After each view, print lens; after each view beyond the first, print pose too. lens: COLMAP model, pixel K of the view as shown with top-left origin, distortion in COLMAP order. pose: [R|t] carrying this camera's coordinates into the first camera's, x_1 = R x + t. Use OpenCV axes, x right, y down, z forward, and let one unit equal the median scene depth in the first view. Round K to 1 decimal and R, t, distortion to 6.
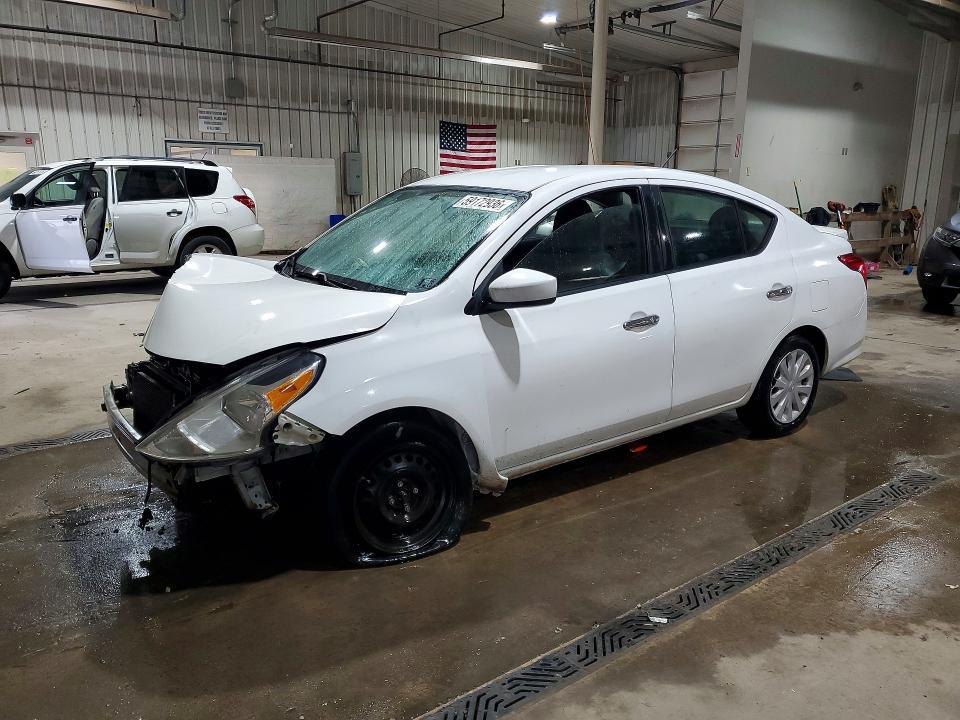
lens RADIAL K [[741.1, 0, 477.0], [0, 741.1, 356.2], [0, 0, 1]] dist [0.030540, -0.009654]
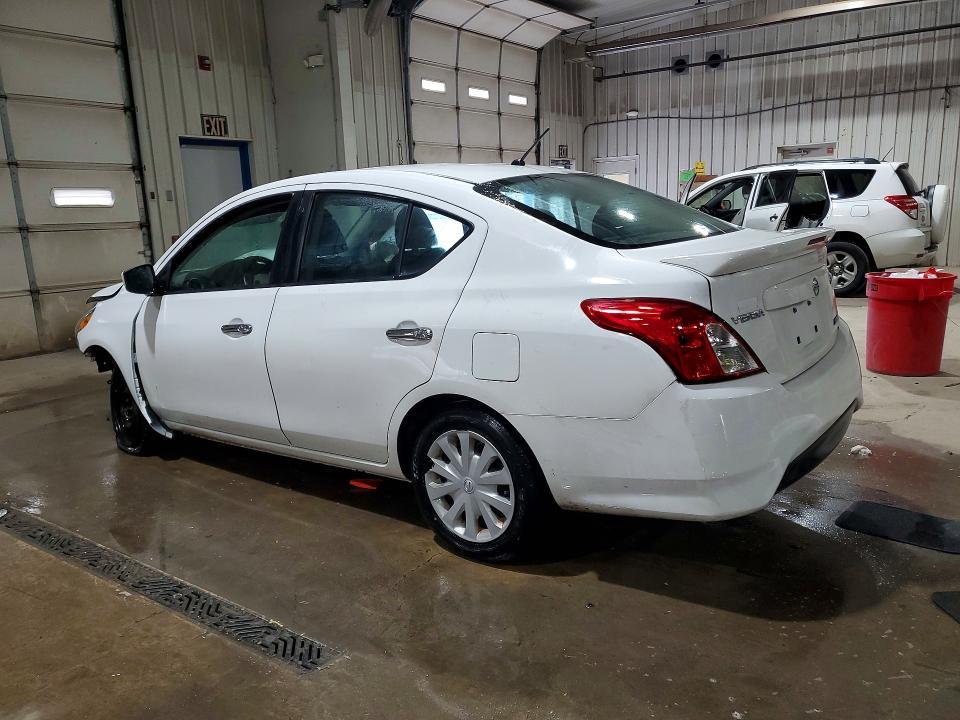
lens RADIAL K [[741.1, 0, 477.9], [0, 741.1, 363.5], [0, 0, 1]] dist [0.030540, -0.009654]
pose [[0.287811, 0.177166, -0.941157, 1.013809], [-0.172577, 0.976247, 0.130996, -0.150315], [0.942010, 0.124720, 0.311549, 0.790508]]
